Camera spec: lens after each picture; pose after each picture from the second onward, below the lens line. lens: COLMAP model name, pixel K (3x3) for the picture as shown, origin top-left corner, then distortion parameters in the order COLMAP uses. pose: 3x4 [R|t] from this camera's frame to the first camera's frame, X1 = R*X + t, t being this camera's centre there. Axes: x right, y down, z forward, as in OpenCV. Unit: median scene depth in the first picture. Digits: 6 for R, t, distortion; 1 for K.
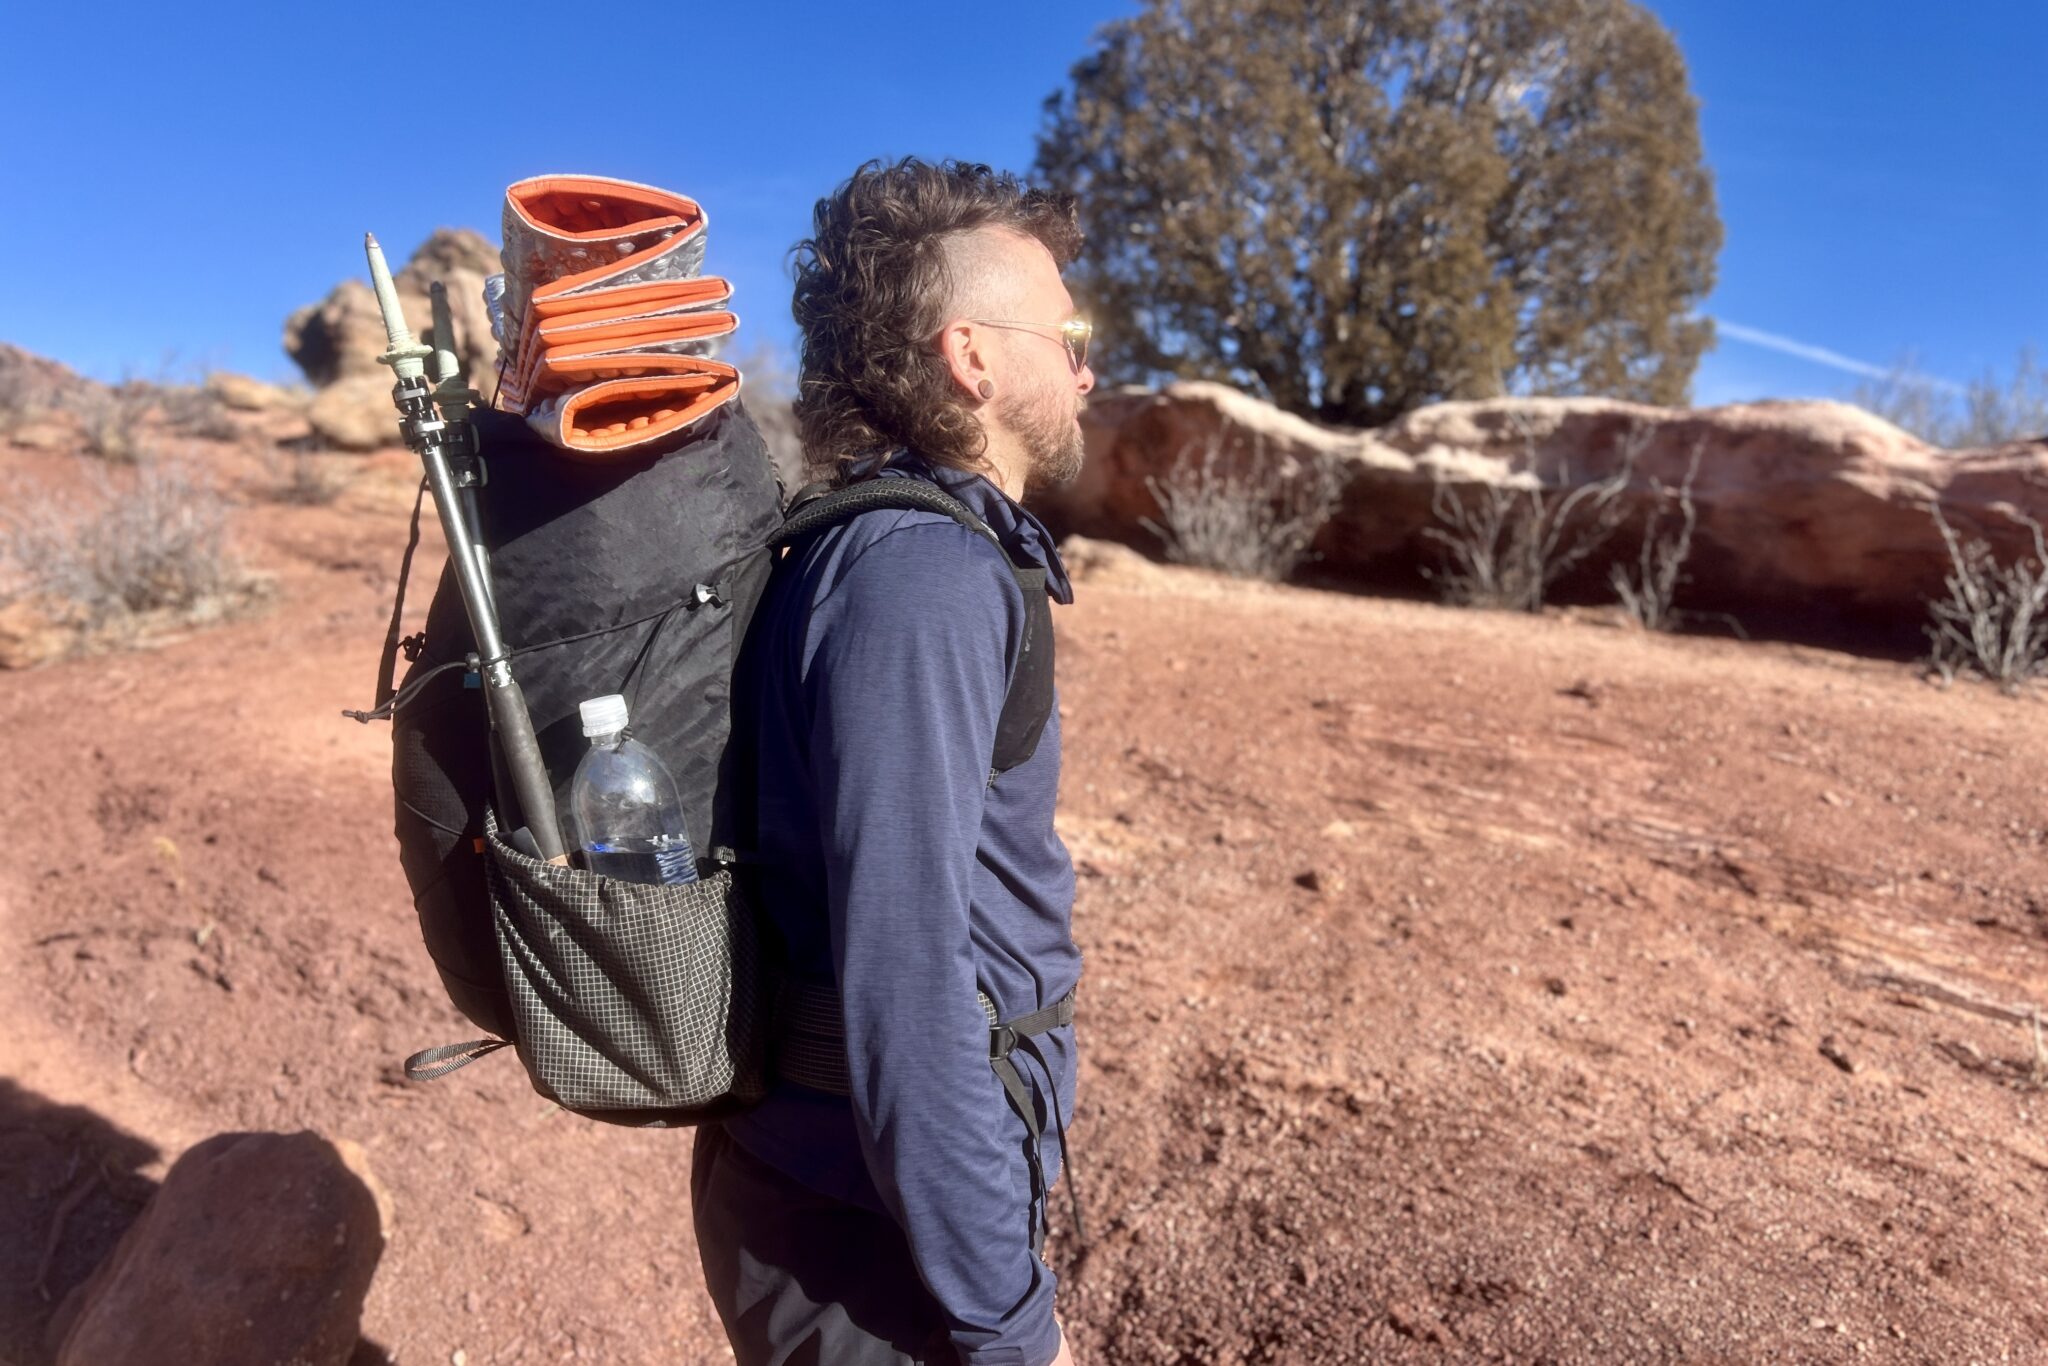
lens RADIAL K [[1459.0, 0, 1024.0], [0, 1459.0, 683.0], [0, 0, 1]] dist [0.045511, -0.048237]
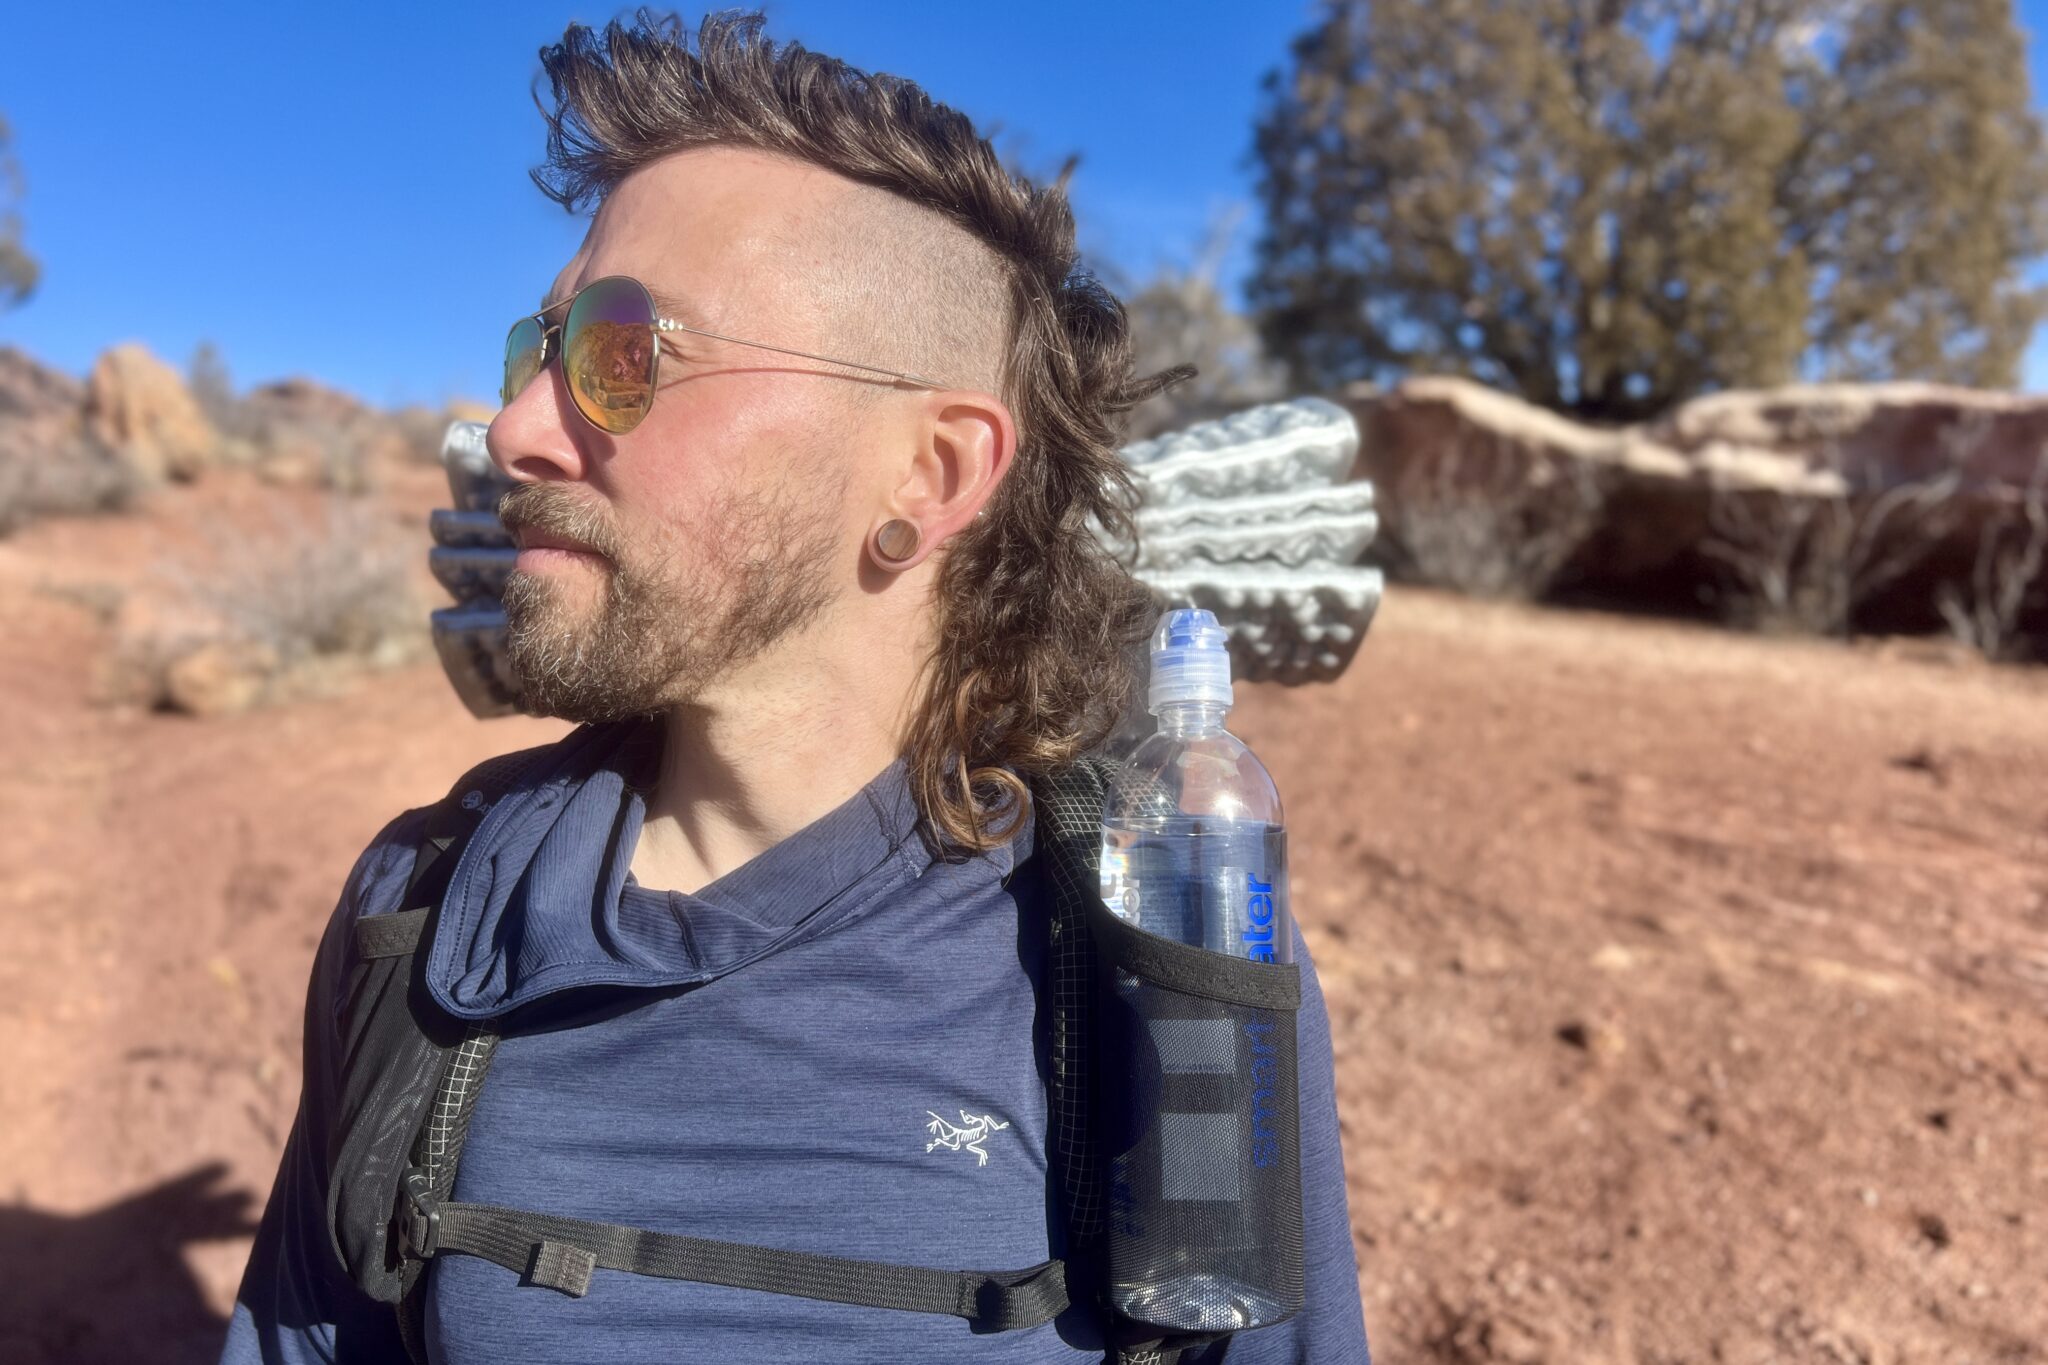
lens RADIAL K [[1518.6, 0, 1031.8], [0, 1518.6, 699.8], [0, 0, 1]] dist [0.000255, 0.001186]
pose [[0.989756, -0.005529, -0.142661, 0.022186], [0.005932, 0.999980, 0.002397, -0.043464], [0.142645, -0.003219, 0.989769, 0.144040]]
